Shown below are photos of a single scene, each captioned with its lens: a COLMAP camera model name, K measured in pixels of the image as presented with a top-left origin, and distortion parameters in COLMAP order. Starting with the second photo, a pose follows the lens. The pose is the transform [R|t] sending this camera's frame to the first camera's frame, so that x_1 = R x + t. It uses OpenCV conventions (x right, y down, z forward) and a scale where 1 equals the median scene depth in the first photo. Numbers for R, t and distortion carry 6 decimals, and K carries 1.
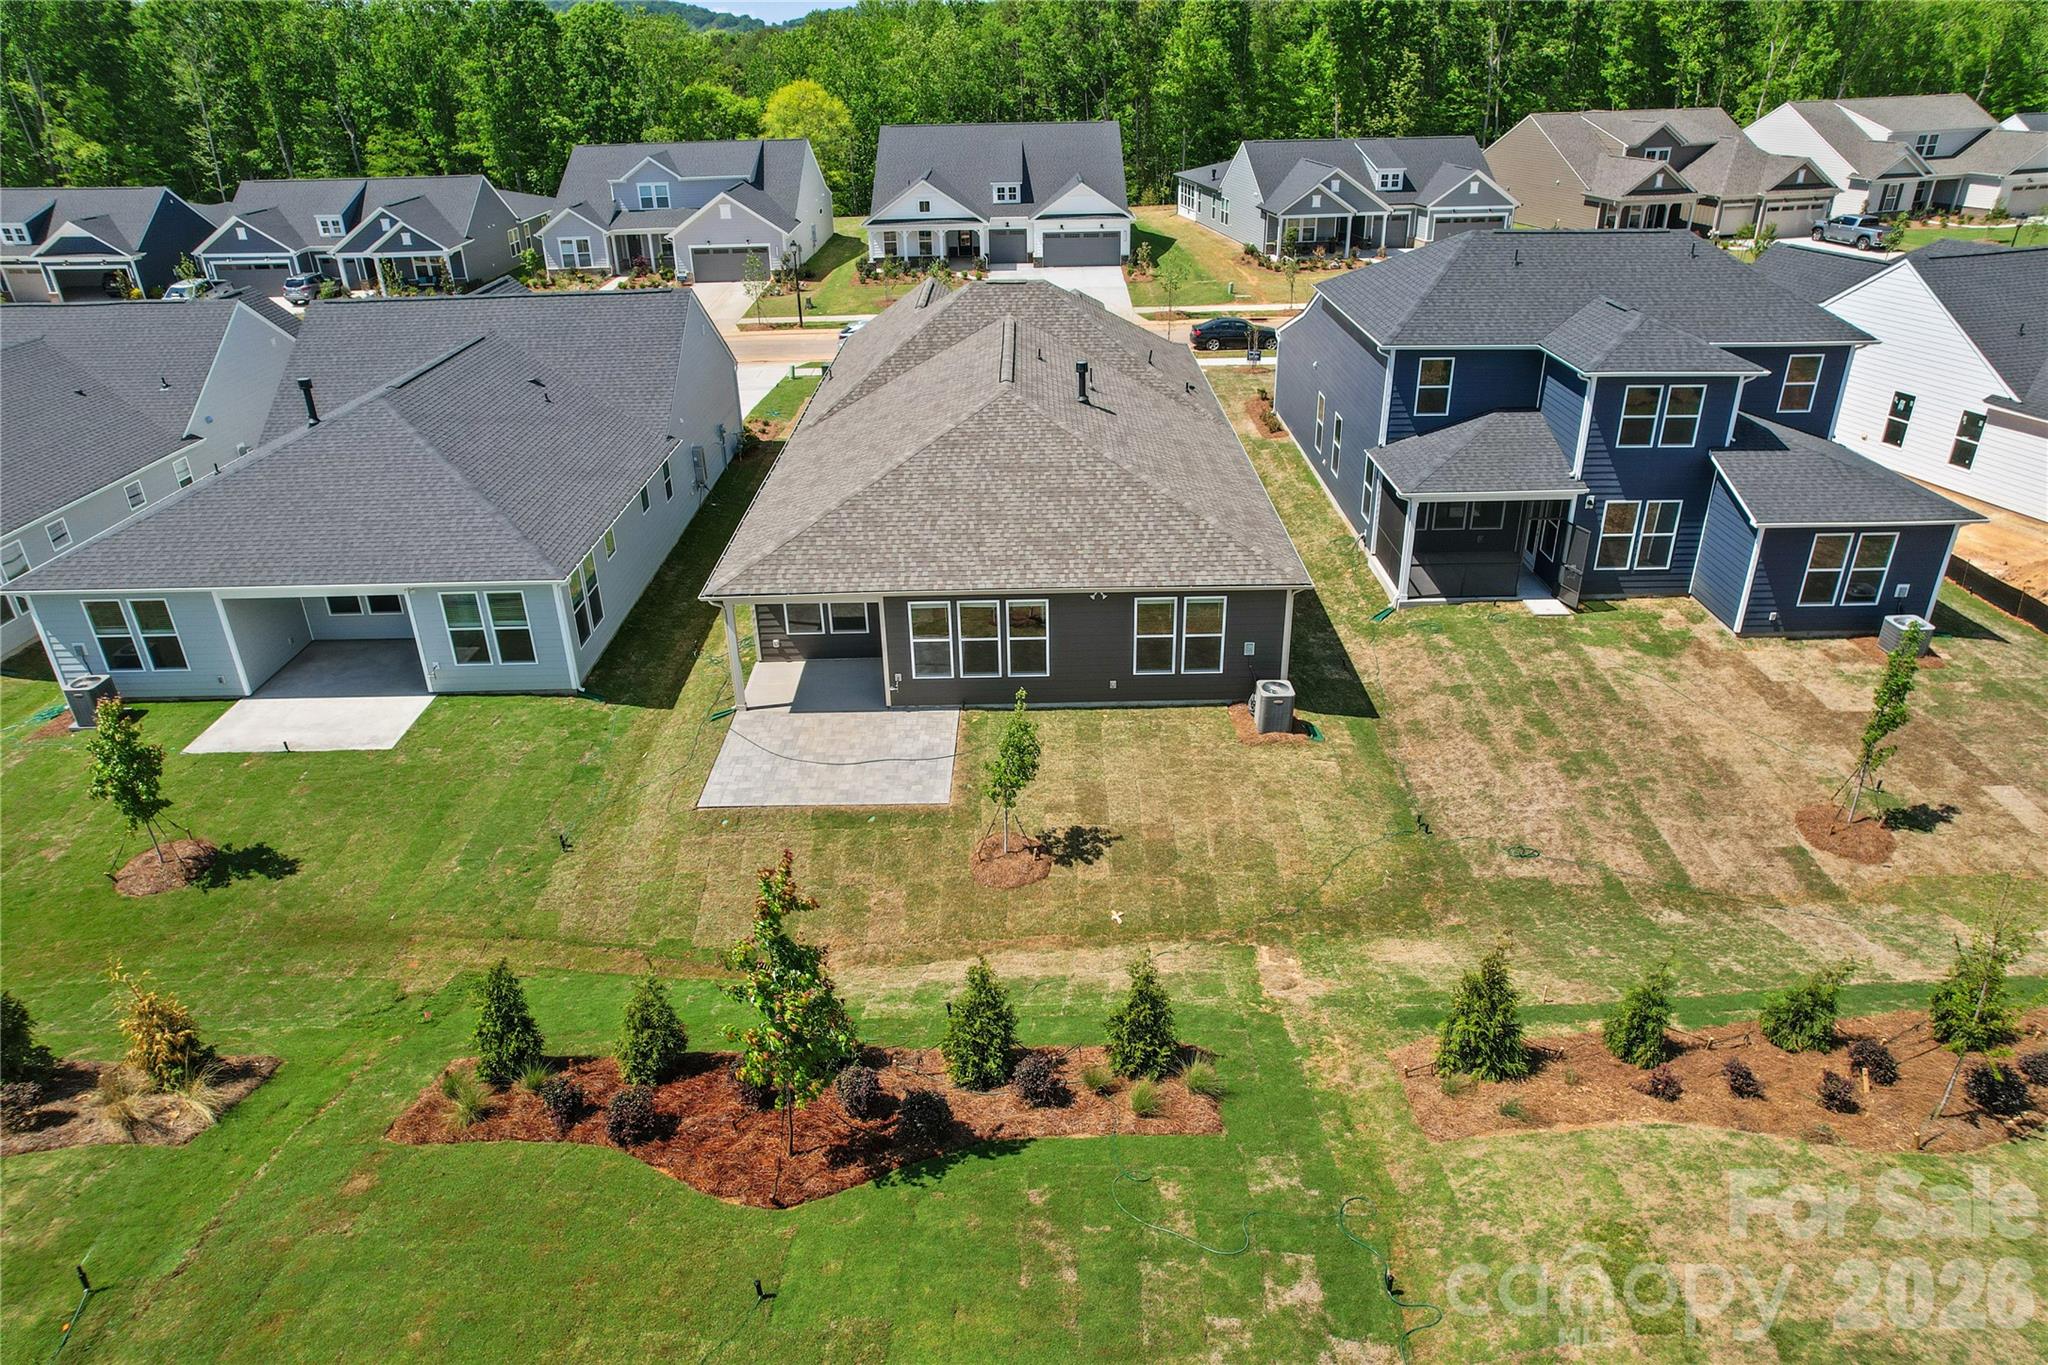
lens RADIAL K [[1312.9, 0, 1026.6], [0, 1312.9, 682.6], [0, 0, 1]] dist [-0.044697, 0.009322]
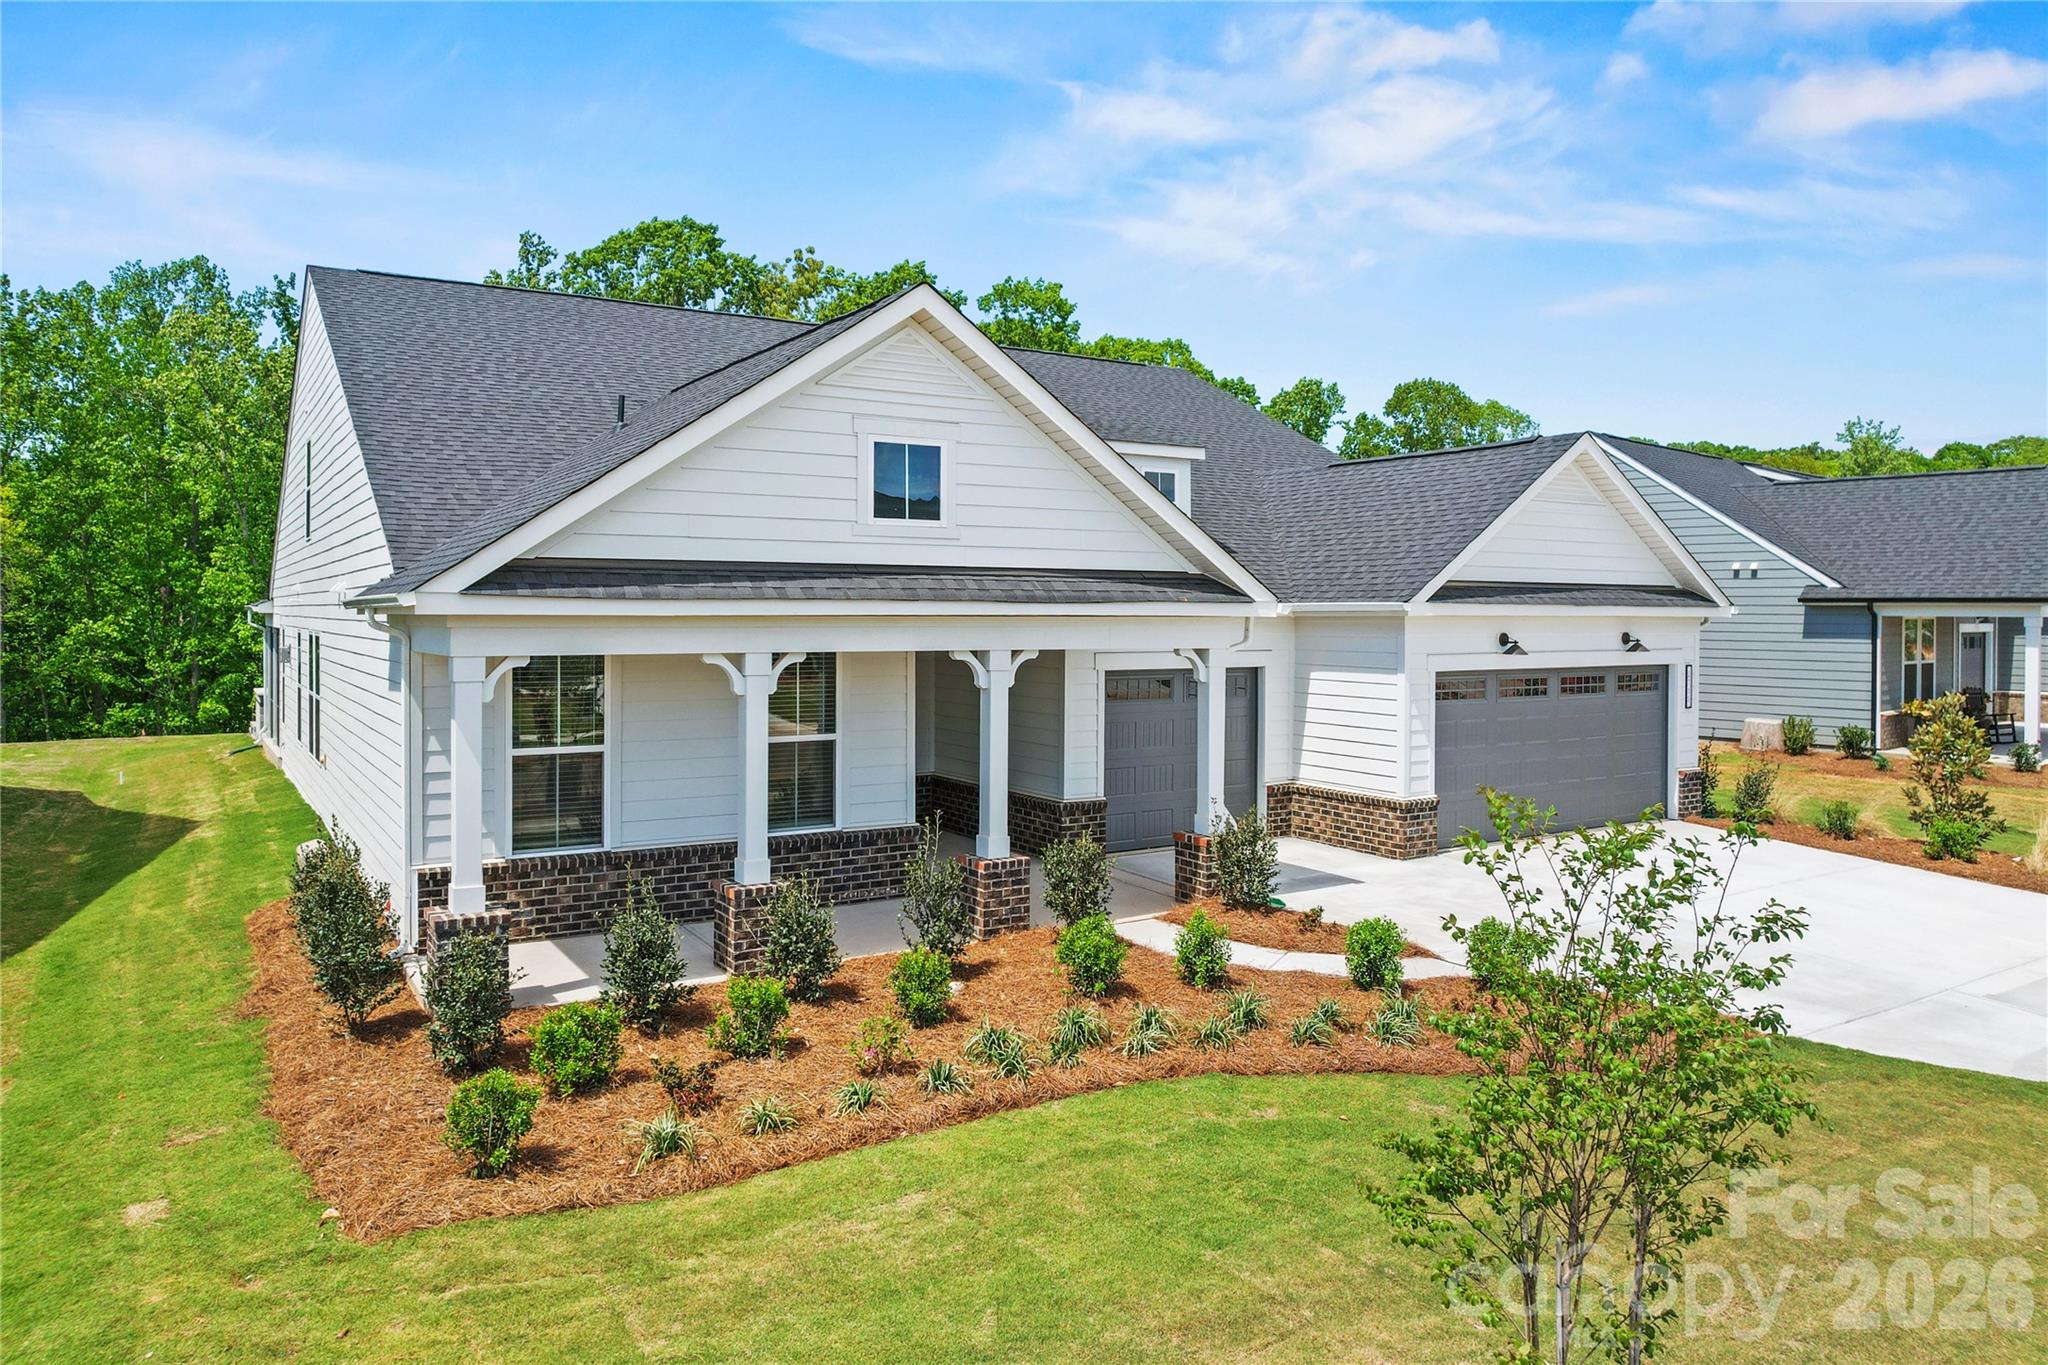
lens RADIAL K [[1312.9, 0, 996.3], [0, 1312.9, 613.6], [0, 0, 1]] dist [-0.044697, 0.009322]
pose [[0.845095, 0.028190, 0.533873, -0.406611], [0.216039, 0.895435, -0.389260, -0.830767], [-0.489022, 0.444299, 0.750637, 2.519135]]
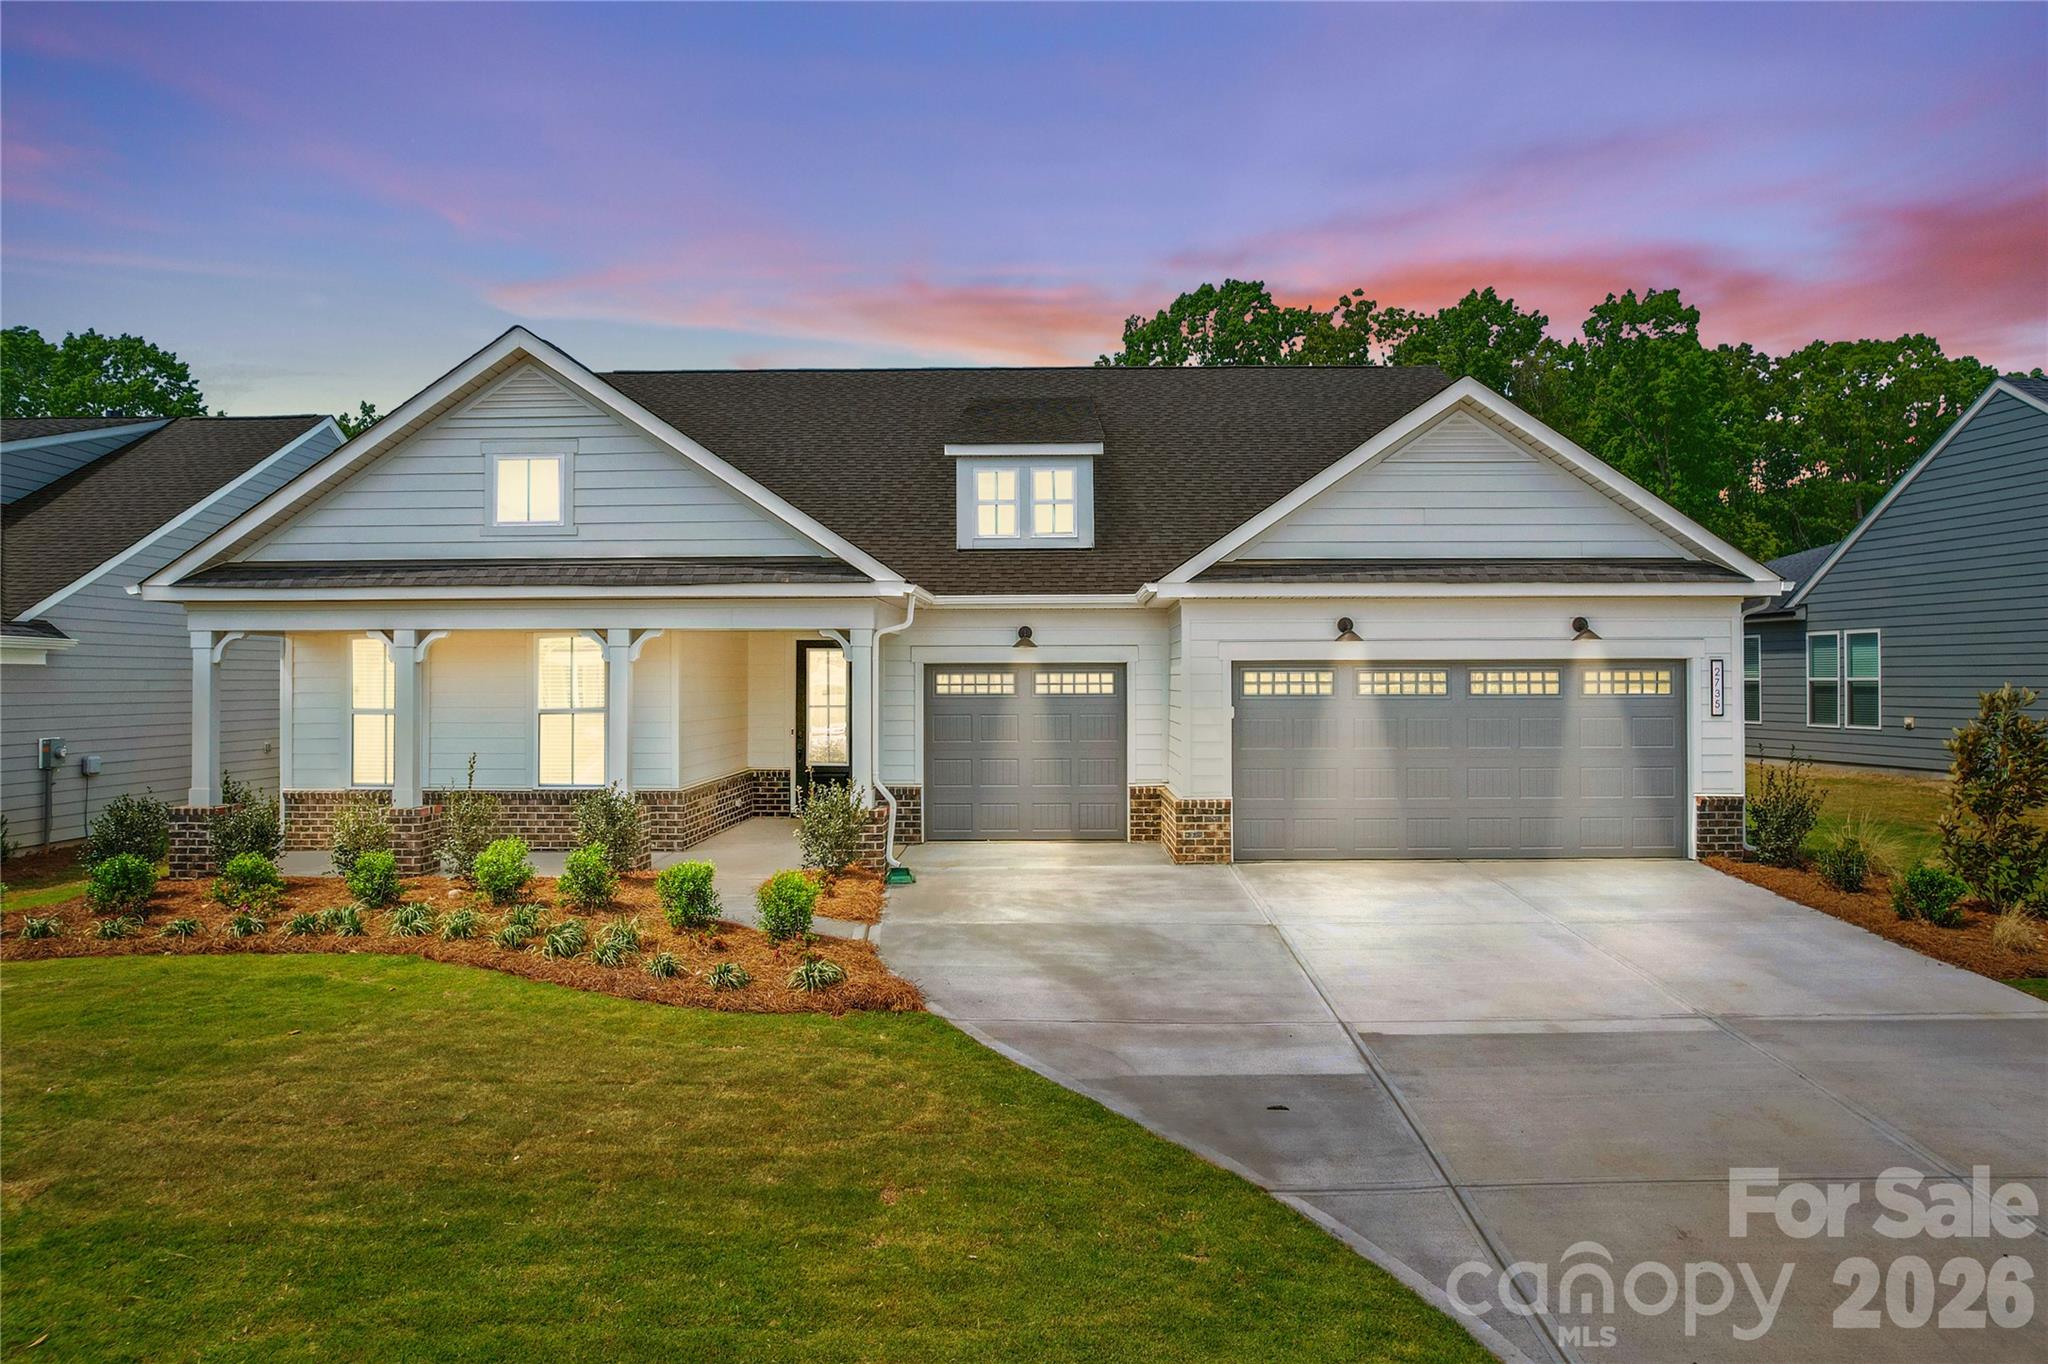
lens RADIAL K [[1312.9, 0, 1024.6], [0, 1312.9, 679.4], [0, 0, 1]] dist [-0.044697, 0.009322]
pose [[0.999667, 0.021076, 0.014865, -0.051582], [-0.012205, 0.894335, -0.447231, -0.754101], [-0.022720, 0.446901, 0.894295, 2.413343]]
